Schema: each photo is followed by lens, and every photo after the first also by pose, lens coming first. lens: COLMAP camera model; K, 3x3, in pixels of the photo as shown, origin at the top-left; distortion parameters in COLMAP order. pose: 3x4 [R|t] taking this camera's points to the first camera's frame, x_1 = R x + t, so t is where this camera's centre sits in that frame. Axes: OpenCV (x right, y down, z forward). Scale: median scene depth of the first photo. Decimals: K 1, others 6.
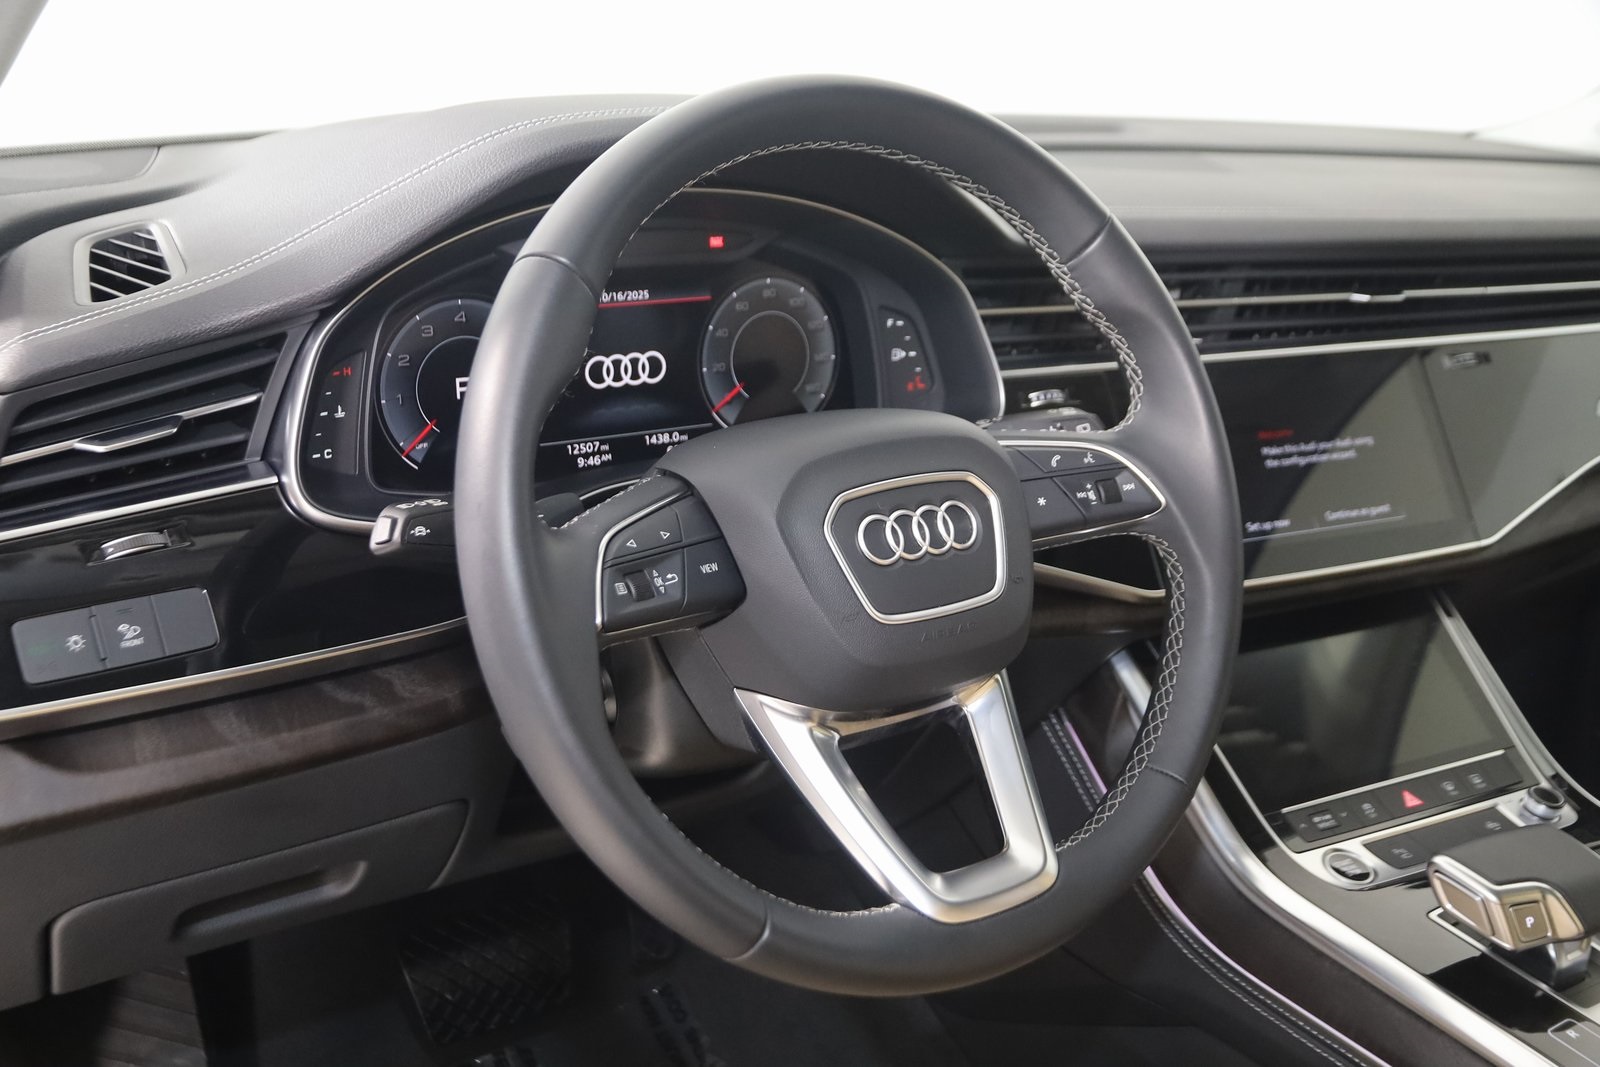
lens RADIAL K [[1632.5, 0, 791.5], [0, 1632.5, 537.6], [0, 0, 1]] dist [-0.003900, 0.000000]
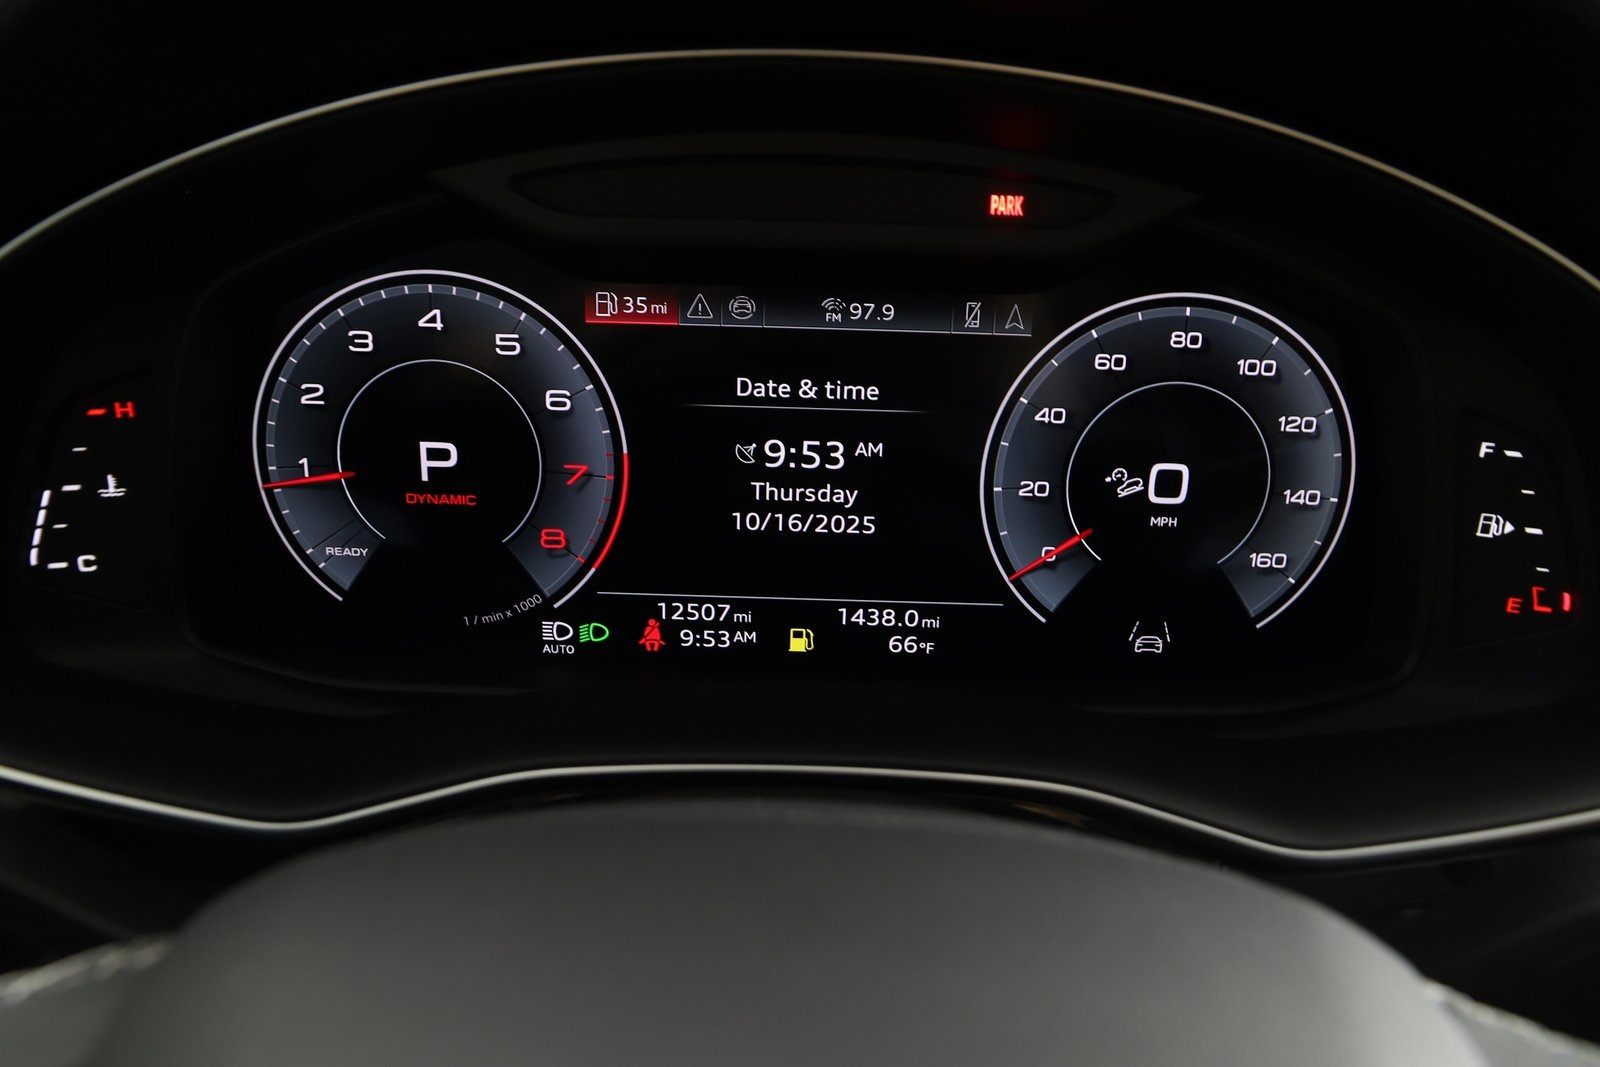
lens RADIAL K [[1246.6, 0, 791.2], [0, 1246.6, 535.2], [0, 0, 1]] dist [-0.066376, 0.006777]
pose [[0.825557, 0.206871, -0.525033, 0.093093], [-0.170621, 0.978342, 0.117199, -0.133561], [0.537907, -0.007173, 0.842974, 0.743095]]
